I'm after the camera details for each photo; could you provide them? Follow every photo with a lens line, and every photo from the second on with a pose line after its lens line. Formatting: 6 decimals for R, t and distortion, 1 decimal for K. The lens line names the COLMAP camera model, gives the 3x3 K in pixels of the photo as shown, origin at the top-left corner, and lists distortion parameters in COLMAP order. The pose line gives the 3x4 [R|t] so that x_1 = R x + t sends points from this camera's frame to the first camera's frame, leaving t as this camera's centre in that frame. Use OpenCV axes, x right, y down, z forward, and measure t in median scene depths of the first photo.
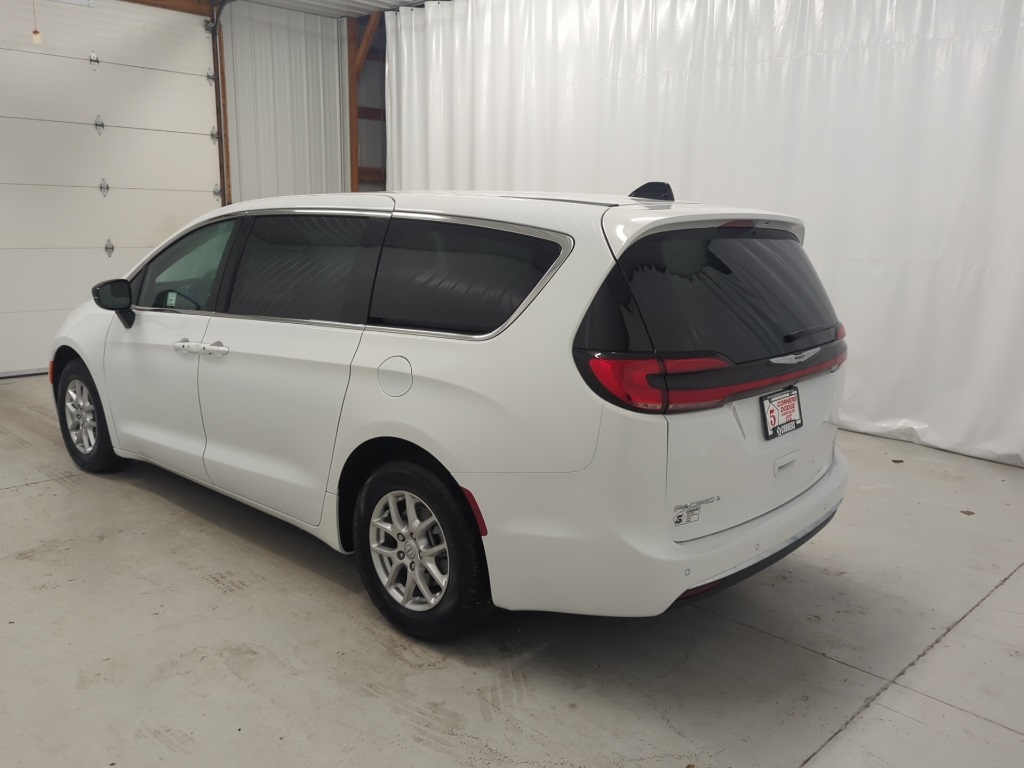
lens RADIAL K [[828.4, 0, 516.6], [0, 828.4, 382.9], [0, 0, 1]] dist [0.075465, -0.070238]
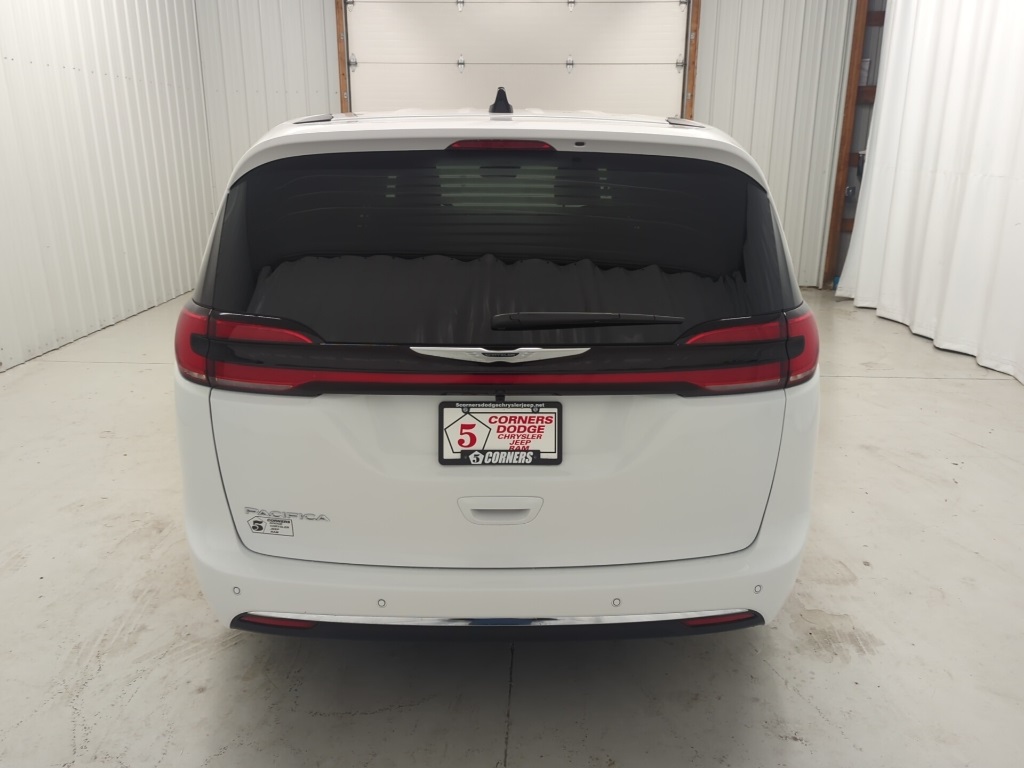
lens RADIAL K [[828.4, 0, 516.6], [0, 828.4, 382.9], [0, 0, 1]] dist [0.075465, -0.070238]
pose [[0.686050, 0.188091, -0.702821, 0.799577], [-0.135697, 0.982134, 0.130382, -0.094174], [0.714788, 0.005922, 0.699316, 0.554703]]
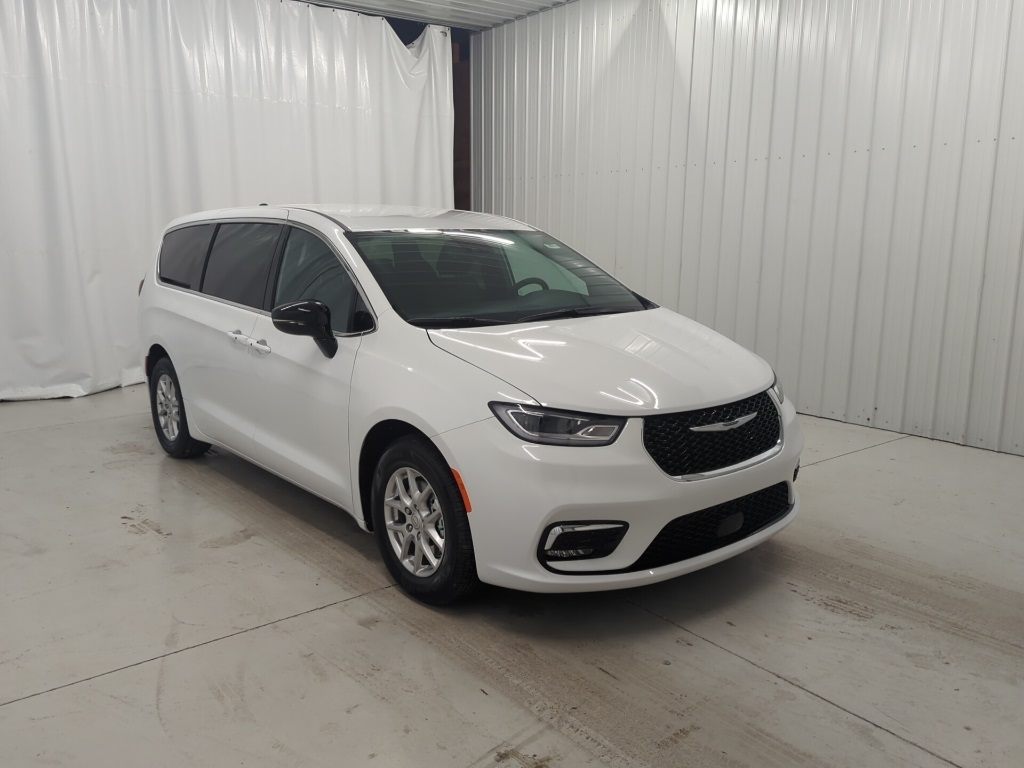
lens RADIAL K [[828.4, 0, 516.6], [0, 828.4, 382.9], [0, 0, 1]] dist [0.075465, -0.070238]
pose [[-0.991372, -0.037262, 0.125667, -0.732429], [0.011709, 0.929734, 0.368045, -0.611766], [-0.130551, 0.366341, -0.921277, 3.118308]]
